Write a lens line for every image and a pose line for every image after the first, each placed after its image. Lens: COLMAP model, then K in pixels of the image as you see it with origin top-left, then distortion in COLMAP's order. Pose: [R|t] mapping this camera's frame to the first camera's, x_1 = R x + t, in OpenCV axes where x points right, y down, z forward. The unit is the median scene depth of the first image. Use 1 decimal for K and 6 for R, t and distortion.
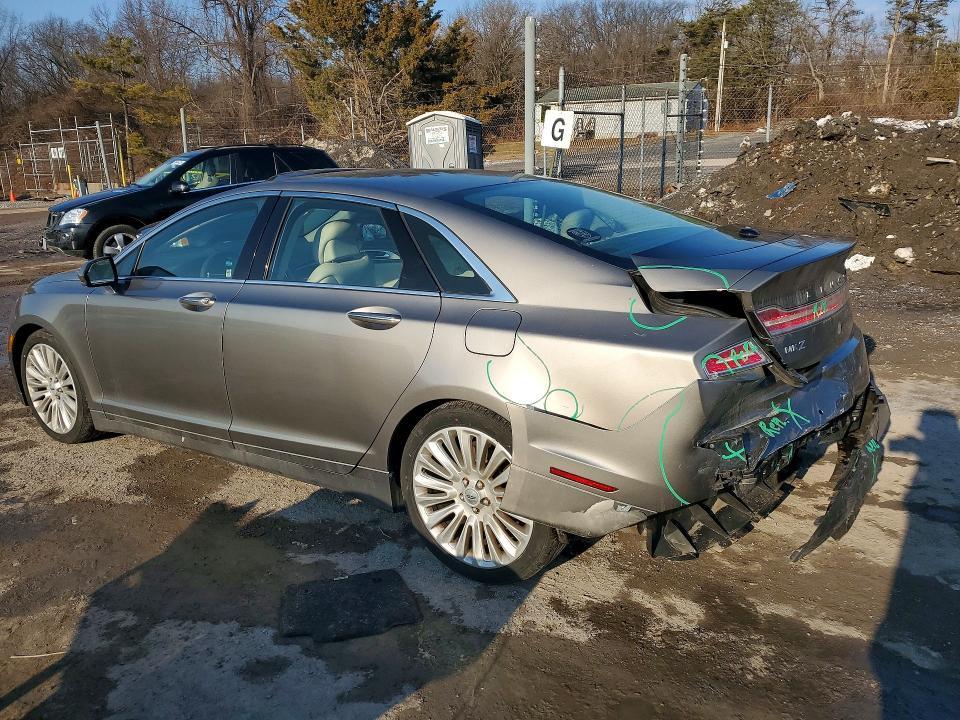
lens RADIAL K [[775.5, 0, 480.0], [0, 775.5, 360.0], [0, 0, 1]] dist [0.011946, 0.007117]
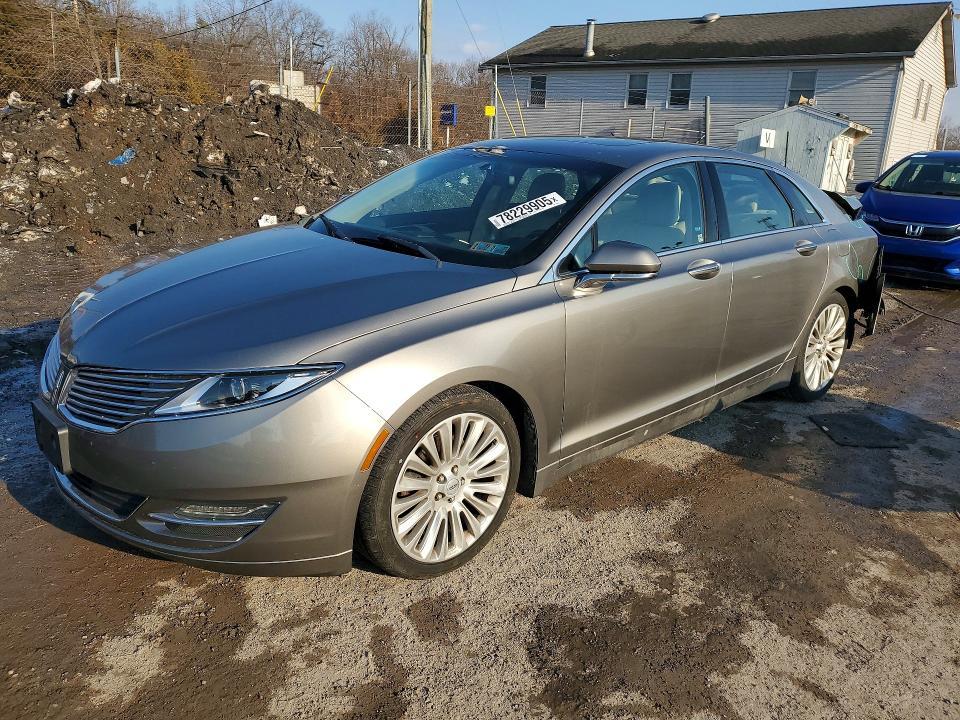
lens RADIAL K [[802.3, 0, 480.0], [0, 802.3, 360.0], [0, 0, 1]] dist [0.002712, 0.005108]
pose [[0.187032, -0.231593, 0.954664, -1.497862], [0.202995, 0.959950, 0.193106, -0.227517], [-0.961151, 0.157675, 0.226554, 1.119517]]
